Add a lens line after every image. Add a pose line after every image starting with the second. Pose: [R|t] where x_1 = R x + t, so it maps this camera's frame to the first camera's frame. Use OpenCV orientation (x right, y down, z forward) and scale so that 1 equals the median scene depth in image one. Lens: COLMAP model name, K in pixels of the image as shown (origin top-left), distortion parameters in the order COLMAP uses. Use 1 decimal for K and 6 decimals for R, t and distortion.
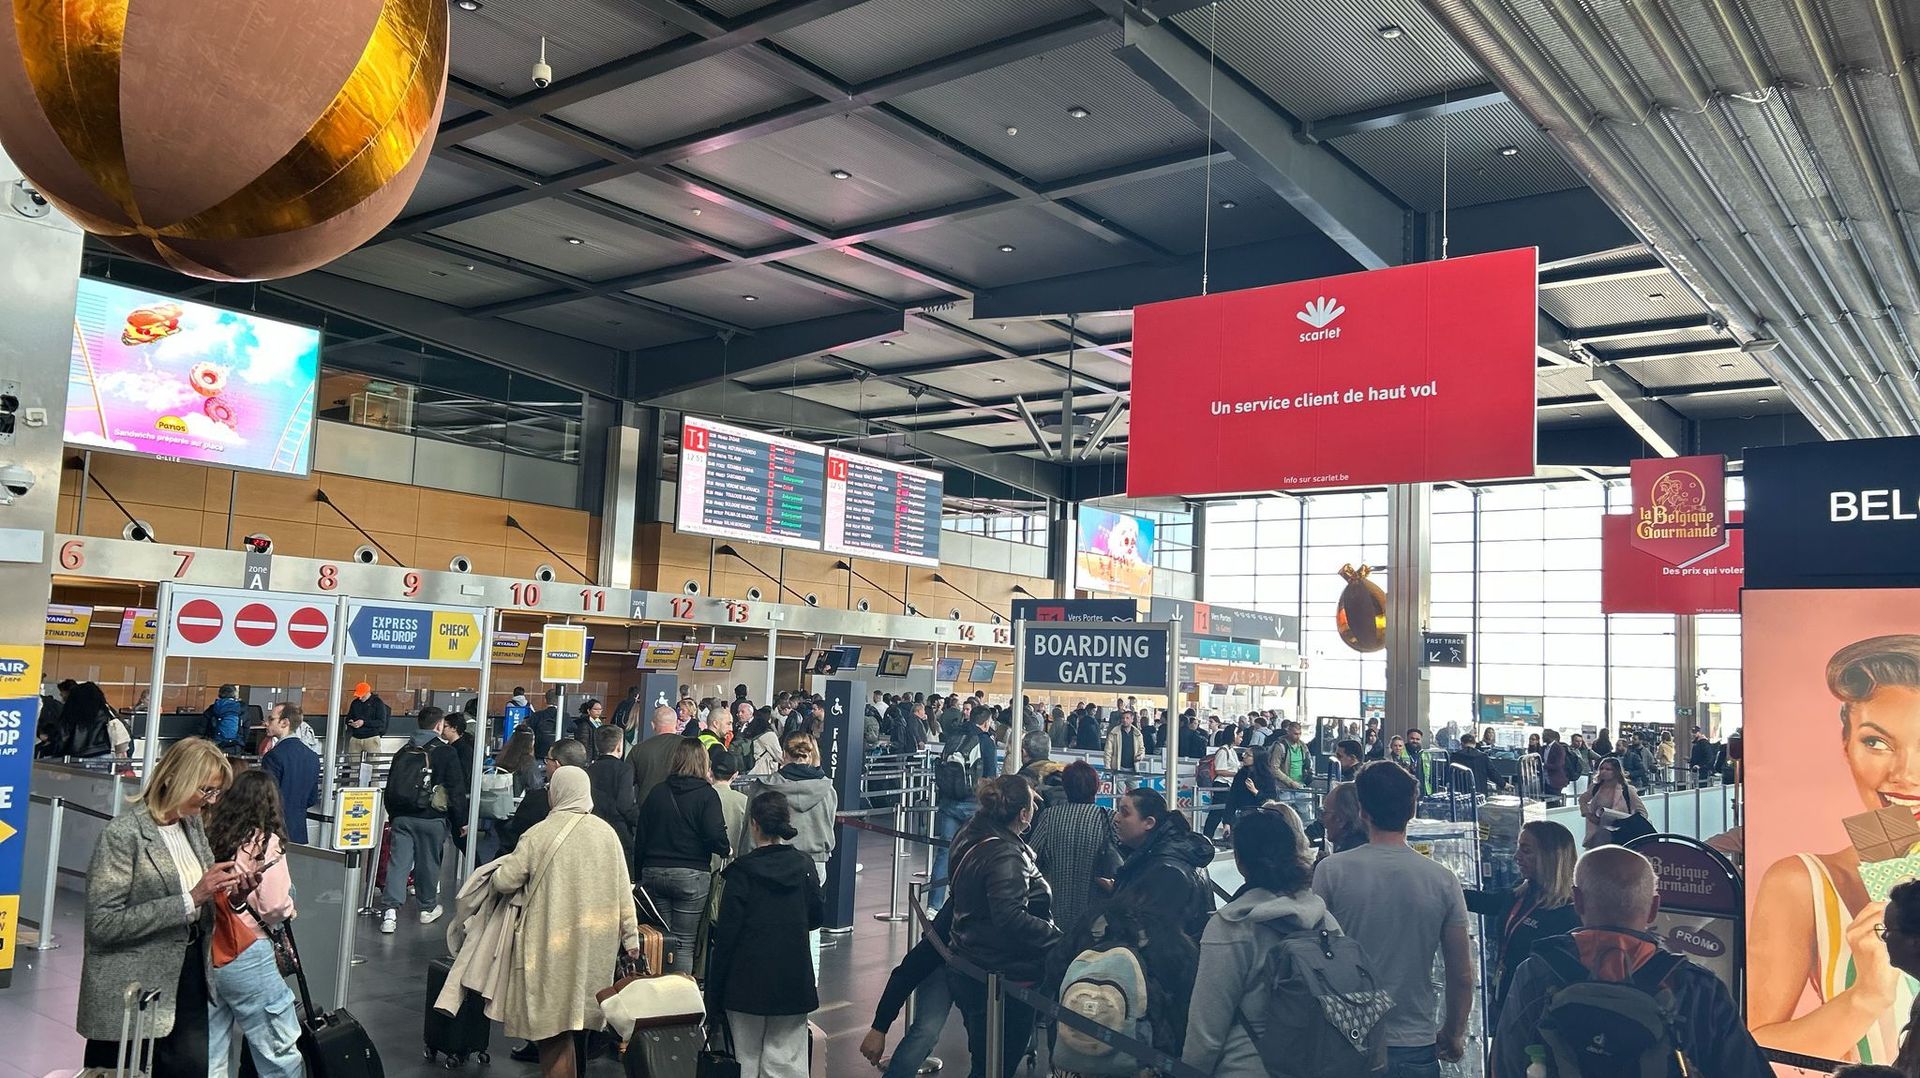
lens RADIAL K [[1413.0, 0, 960.0], [0, 1413.0, 539.0], [0, 0, 1]] dist [0.007549, -0.000402]
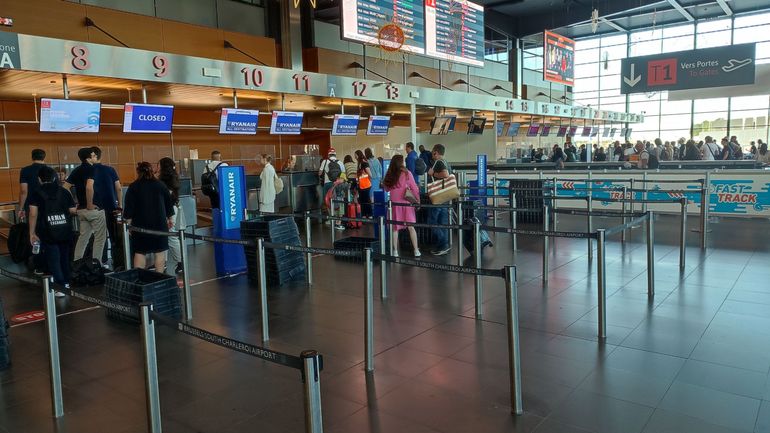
lens RADIAL K [[609.9, 0, 385.0], [0, 609.9, 216.5], [0, 0, 1]] dist [0.005808, 0.000165]
pose [[0.996232, -0.069478, -0.051901, -0.121443], [0.078722, 0.975567, 0.205115, 0.040650], [0.036382, -0.208428, 0.977361, 0.320376]]
